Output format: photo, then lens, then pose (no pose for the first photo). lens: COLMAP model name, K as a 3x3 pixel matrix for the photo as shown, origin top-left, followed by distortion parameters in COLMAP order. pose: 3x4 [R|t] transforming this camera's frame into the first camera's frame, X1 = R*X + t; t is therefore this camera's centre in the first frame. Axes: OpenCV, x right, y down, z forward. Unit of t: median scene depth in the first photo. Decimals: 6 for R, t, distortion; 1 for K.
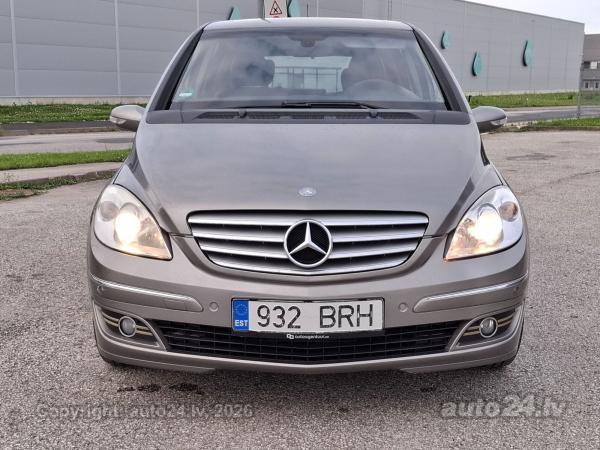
lens RADIAL K [[444.5, 0, 301.2], [0, 444.5, 241.0], [0, 0, 1]] dist [0.008286, 0.003148]
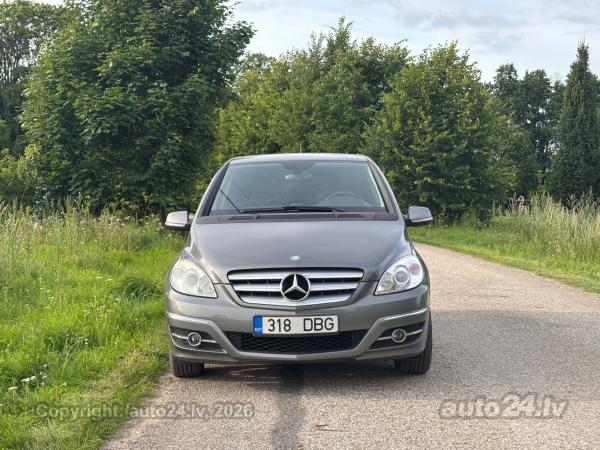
lens RADIAL K [[444.5, 0, 301.2], [0, 444.5, 241.0], [0, 0, 1]] dist [0.008286, 0.003148]
pose [[0.999794, -0.020201, -0.001941, 0.042779], [0.019260, 0.974627, -0.223004, 0.219010], [0.006397, 0.222921, 0.974815, -0.744059]]
